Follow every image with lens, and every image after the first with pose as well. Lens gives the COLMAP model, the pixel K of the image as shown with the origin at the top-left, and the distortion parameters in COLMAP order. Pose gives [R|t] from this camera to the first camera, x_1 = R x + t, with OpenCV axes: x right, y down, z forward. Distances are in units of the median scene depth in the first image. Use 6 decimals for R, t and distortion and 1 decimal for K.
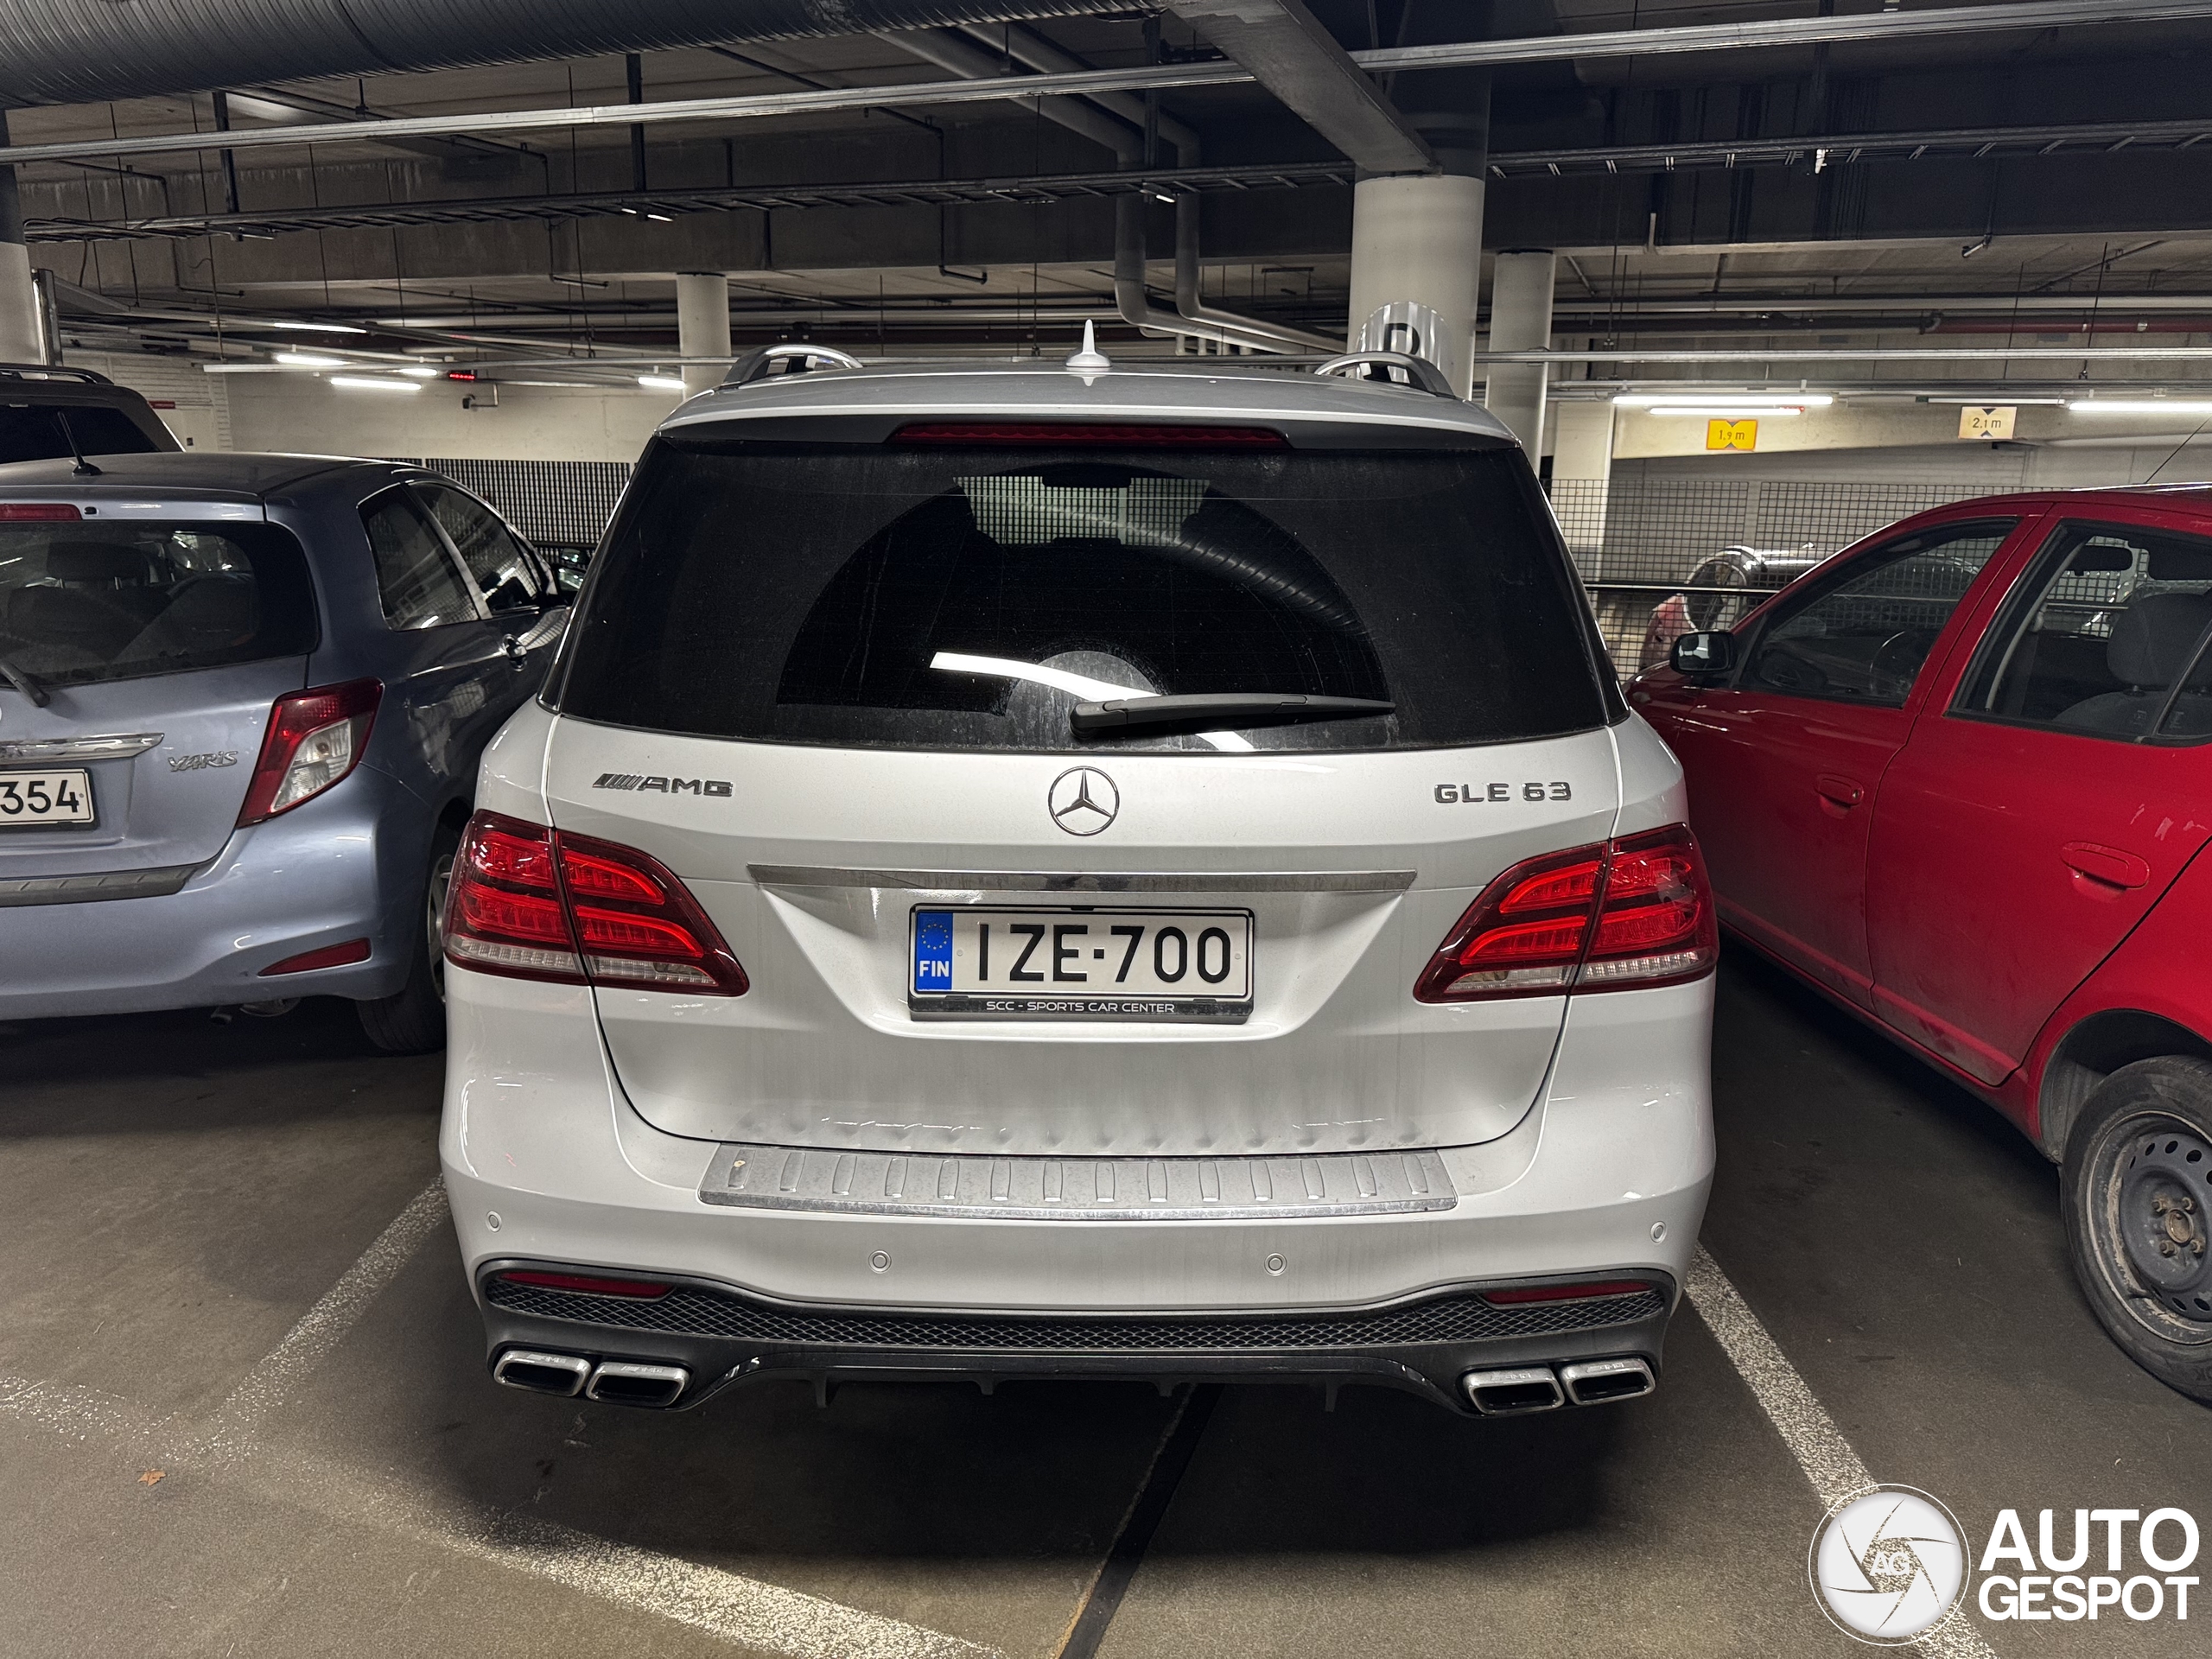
lens RADIAL K [[1572.5, 0, 1124.5], [0, 1572.5, 826.3], [0, 0, 1]] dist [0.039836, -0.010307]
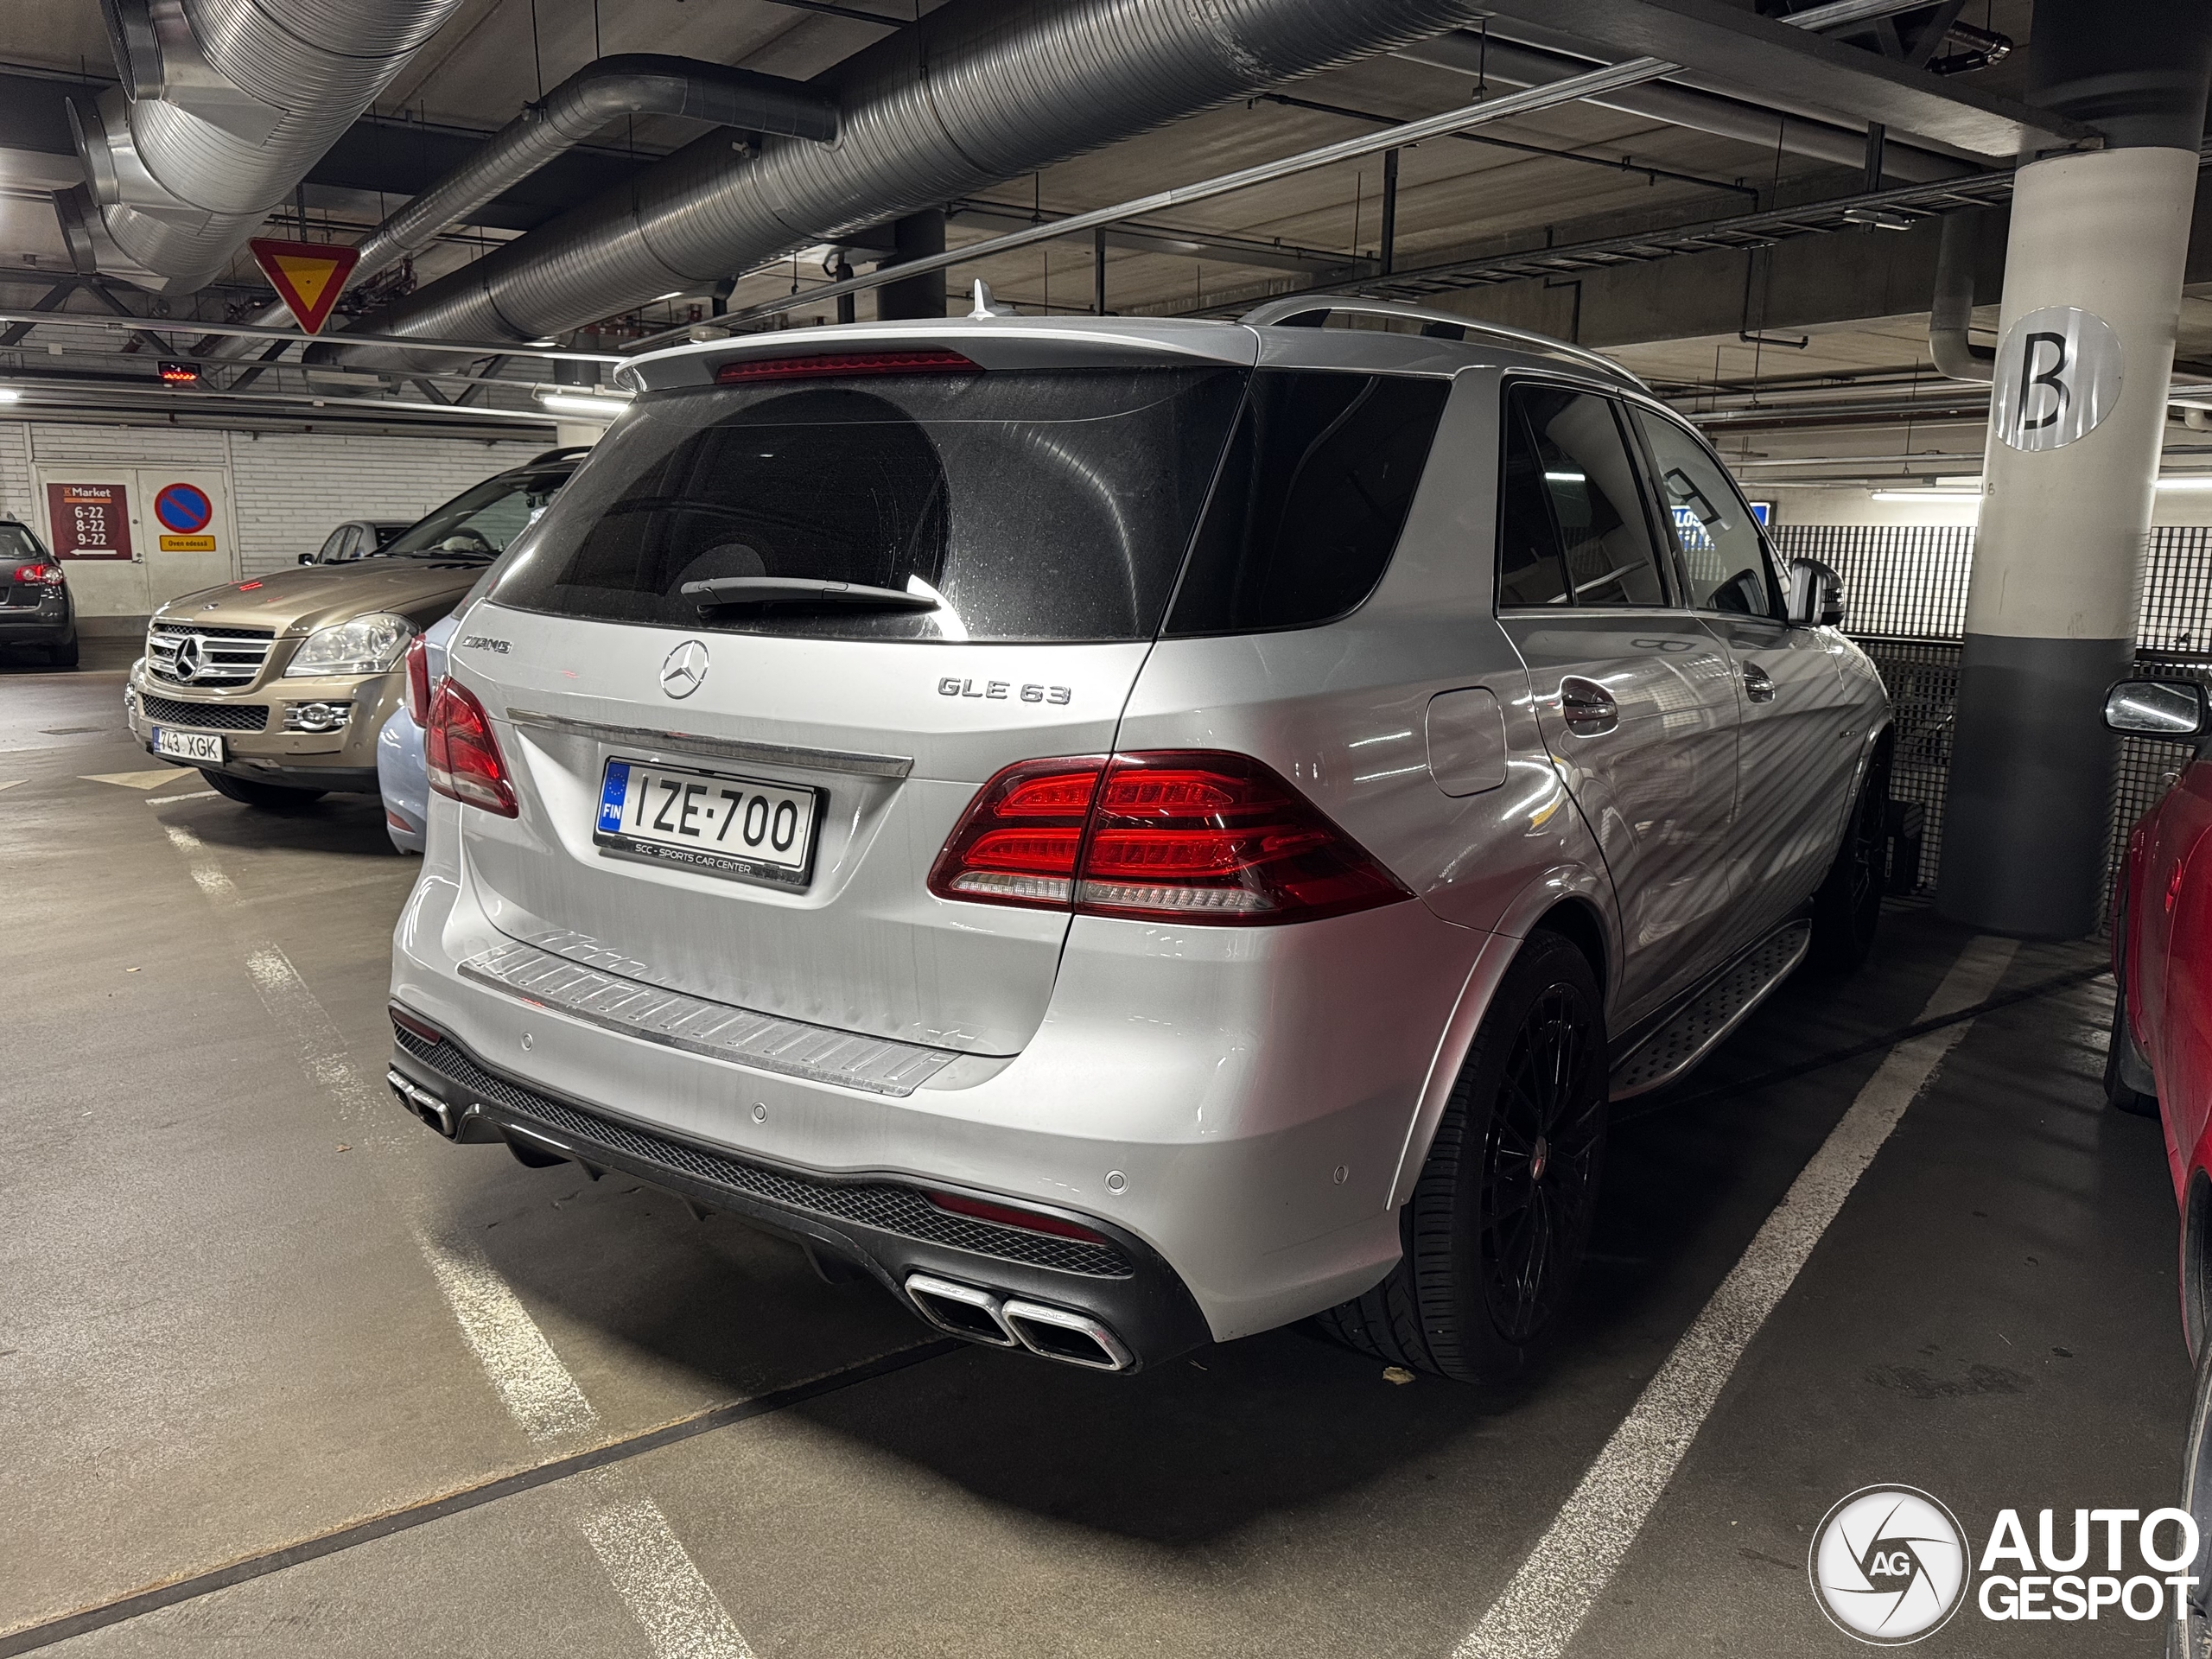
lens RADIAL K [[1572.5, 0, 1126.4], [0, 1572.5, 834.6], [0, 0, 1]] dist [0.039836, -0.010307]
pose [[0.828119, 0.110117, -0.549630, 0.847379], [-0.142693, 0.989626, -0.016725, 0.072601], [0.542086, 0.092279, 0.835241, 0.223586]]
